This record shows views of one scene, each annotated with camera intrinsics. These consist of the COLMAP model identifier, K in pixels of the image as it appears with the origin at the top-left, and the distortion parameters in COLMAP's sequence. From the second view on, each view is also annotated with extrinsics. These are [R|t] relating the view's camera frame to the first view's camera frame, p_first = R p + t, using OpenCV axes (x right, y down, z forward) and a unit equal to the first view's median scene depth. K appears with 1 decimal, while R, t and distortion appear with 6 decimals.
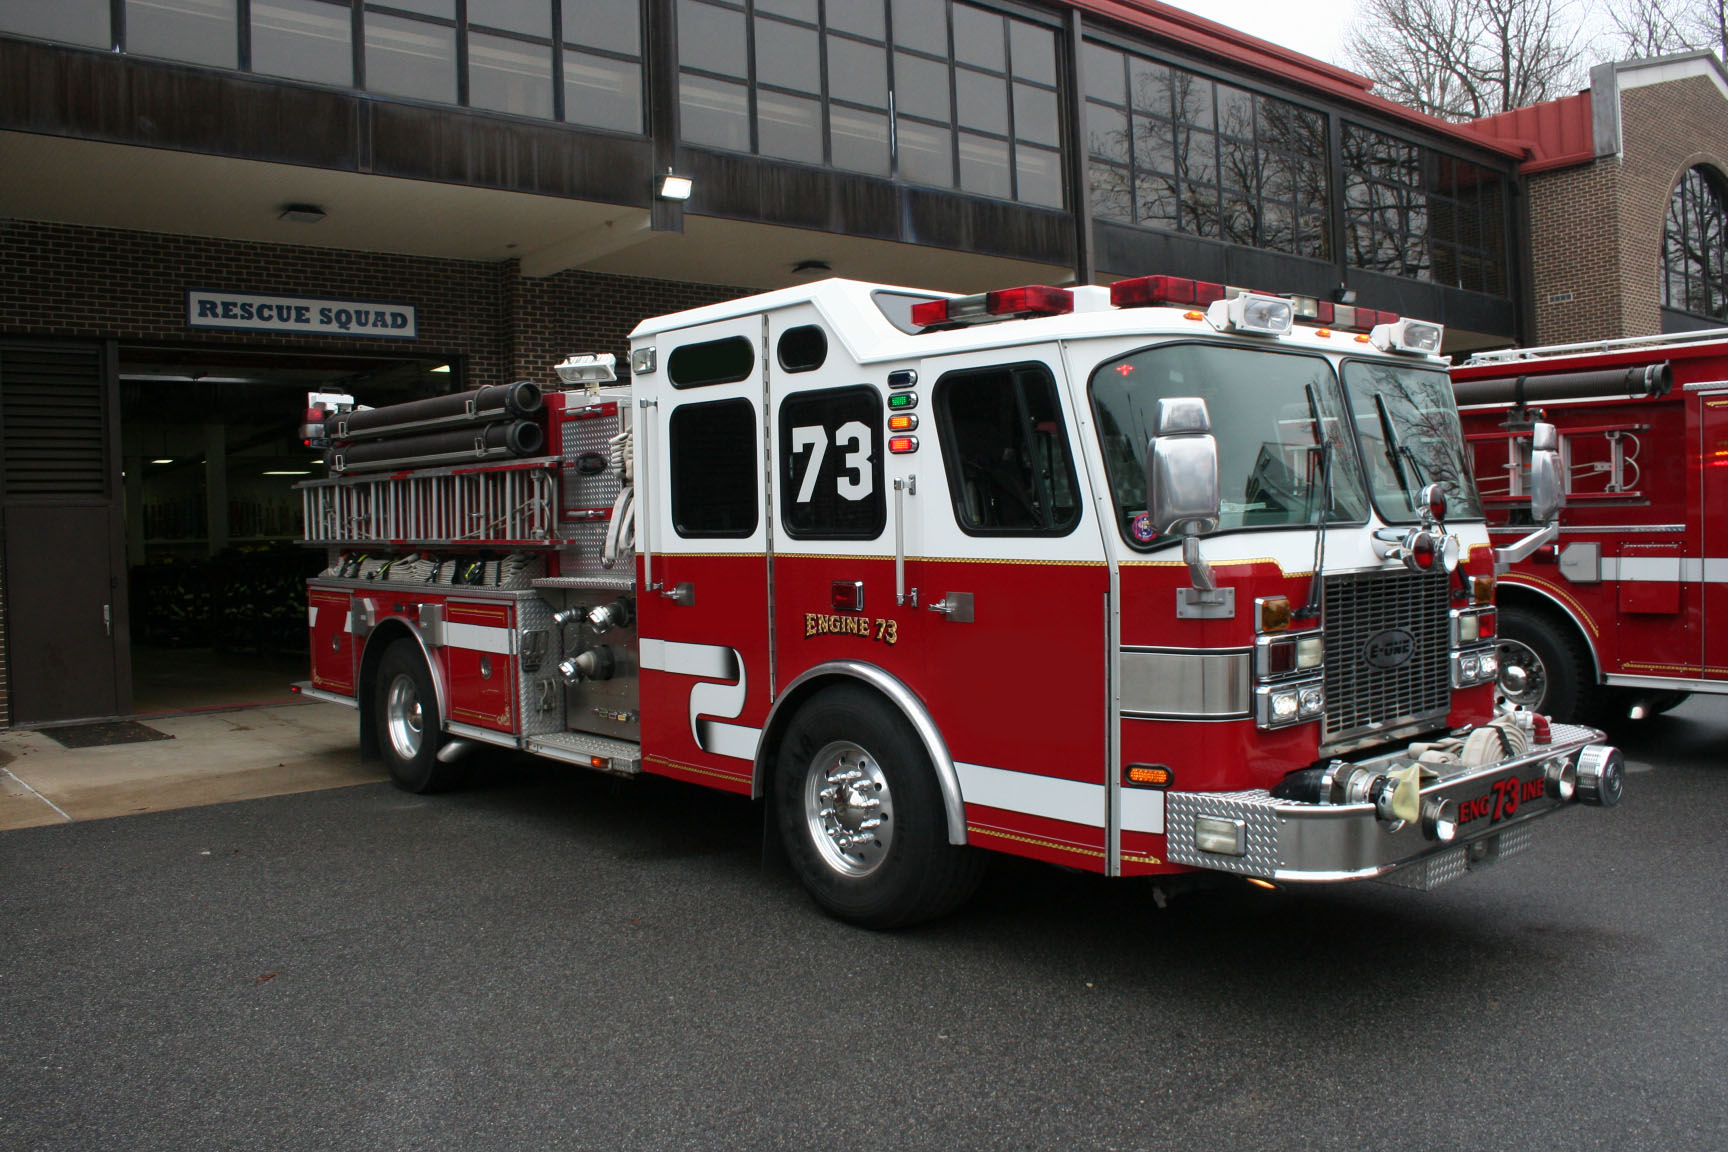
lens RADIAL K [[1472.4, 0, 860.1], [0, 1472.4, 574.5], [0, 0, 1]] dist [-0.141447, 0.112846]
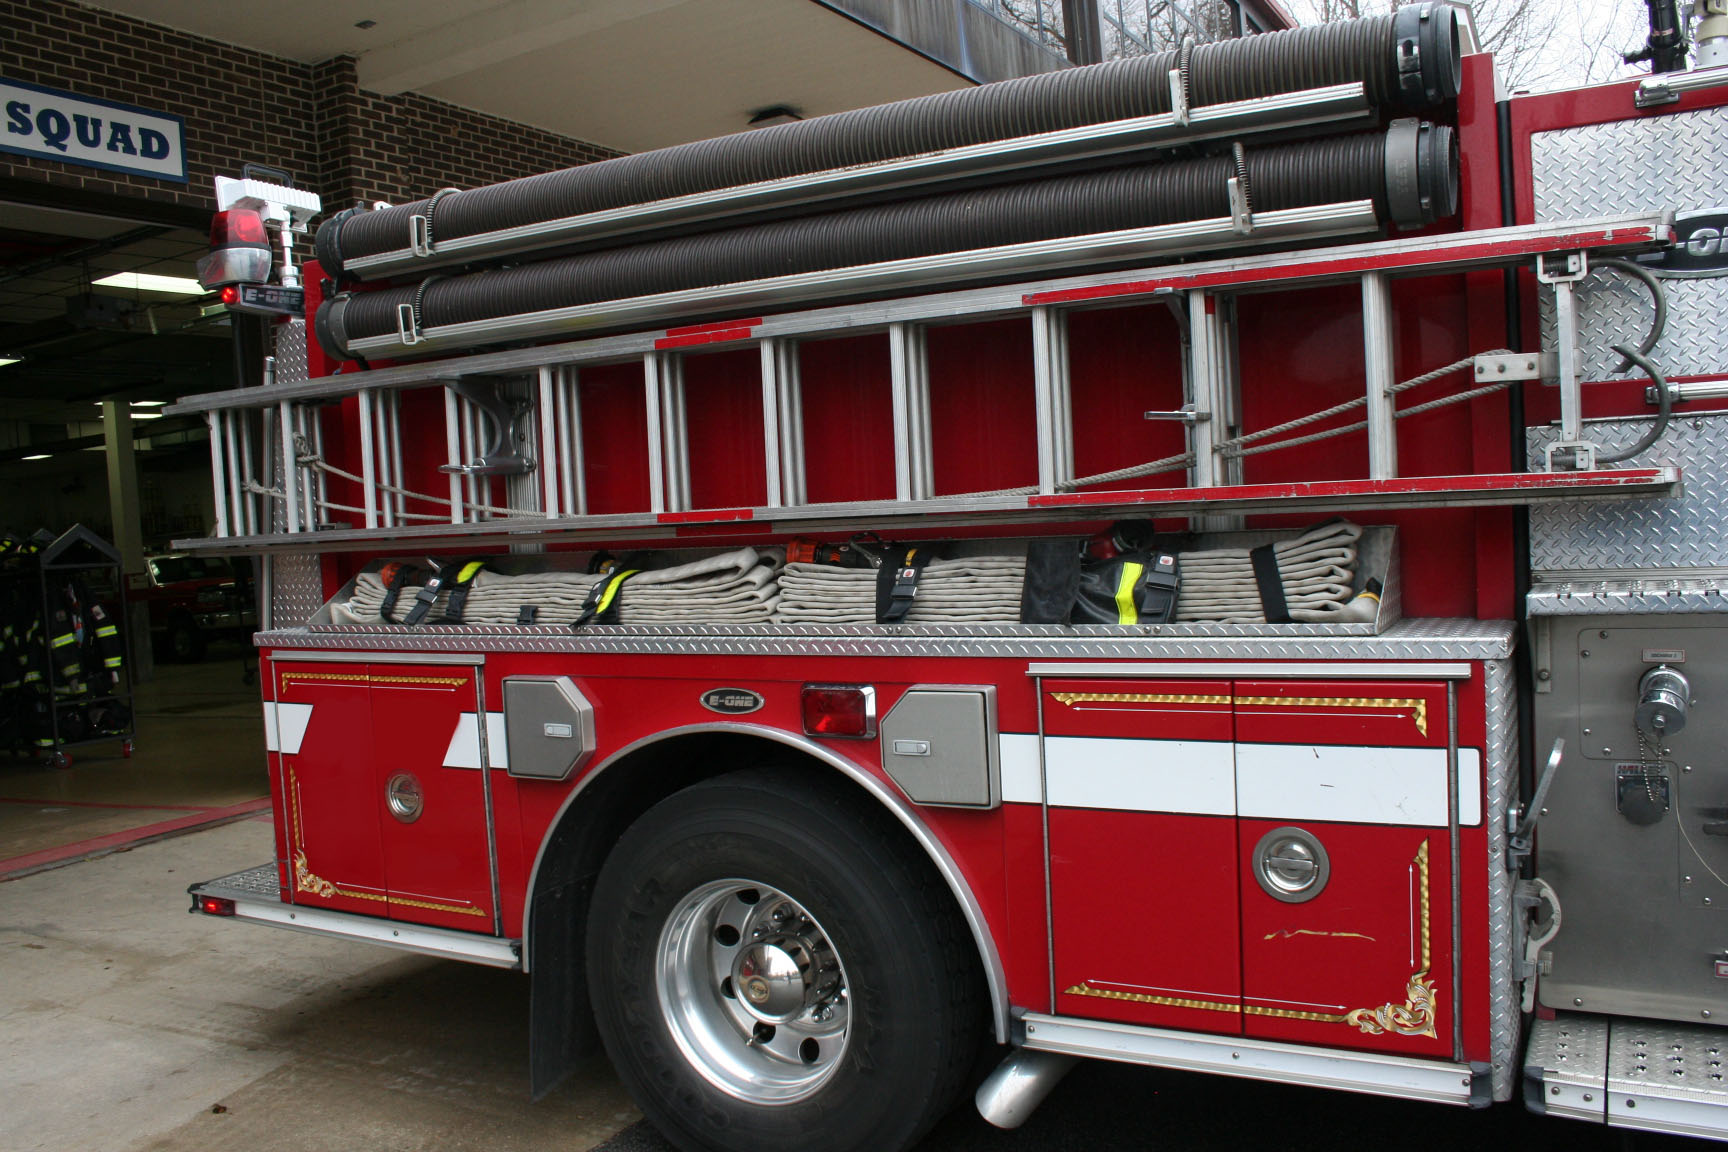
lens RADIAL K [[1472.4, 0, 852.6], [0, 1472.4, 574.1], [0, 0, 1]] dist [-0.141447, 0.112846]
pose [[0.937877, -0.043850, 0.344186, -0.268031], [0.045250, 0.998968, 0.003968, -0.005310], [-0.344005, 0.011853, 0.938893, 0.420306]]
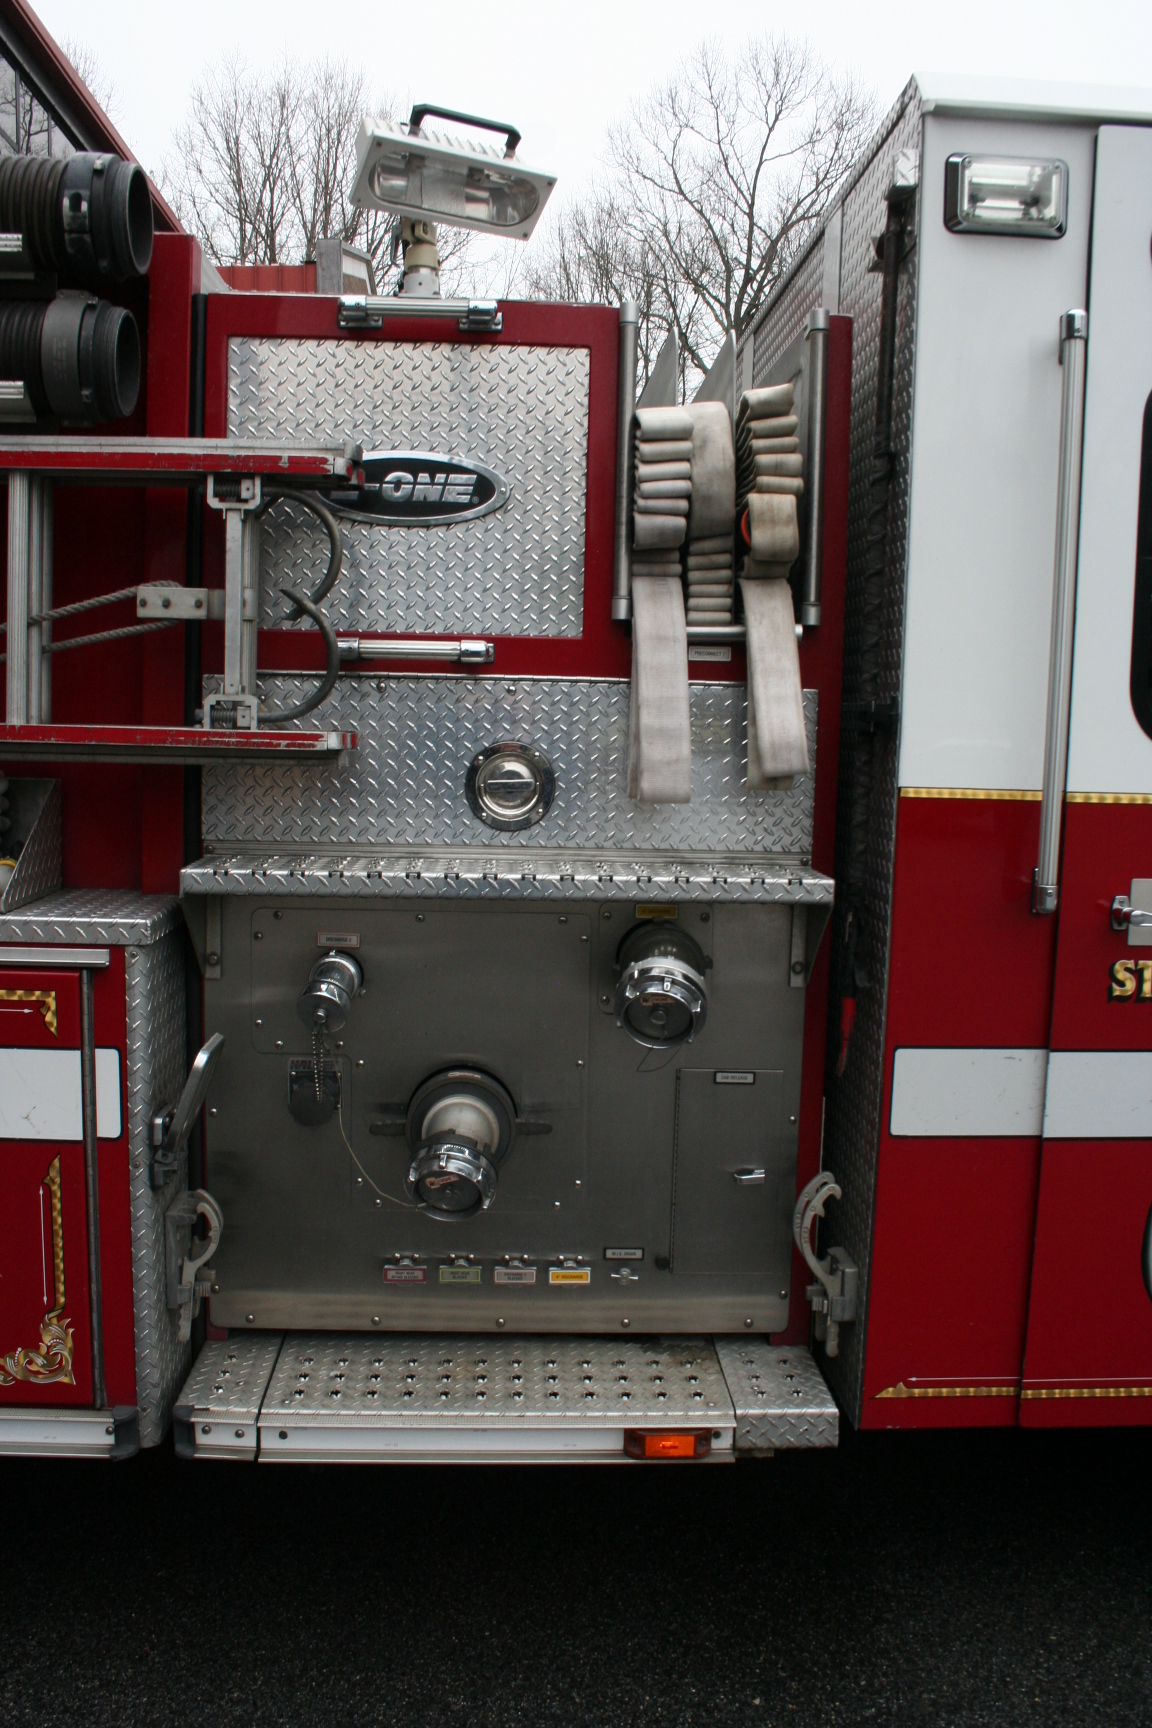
lens RADIAL K [[1472.4, 0, 585.9], [0, 1472.4, 868.4], [0, 0, 1]] dist [-0.141447, 0.112846]
pose [[0.613216, -0.039597, 0.788922, -0.222900], [-0.009698, 0.998290, 0.057643, -0.007857], [-0.789856, -0.042999, 0.611783, 0.429801]]
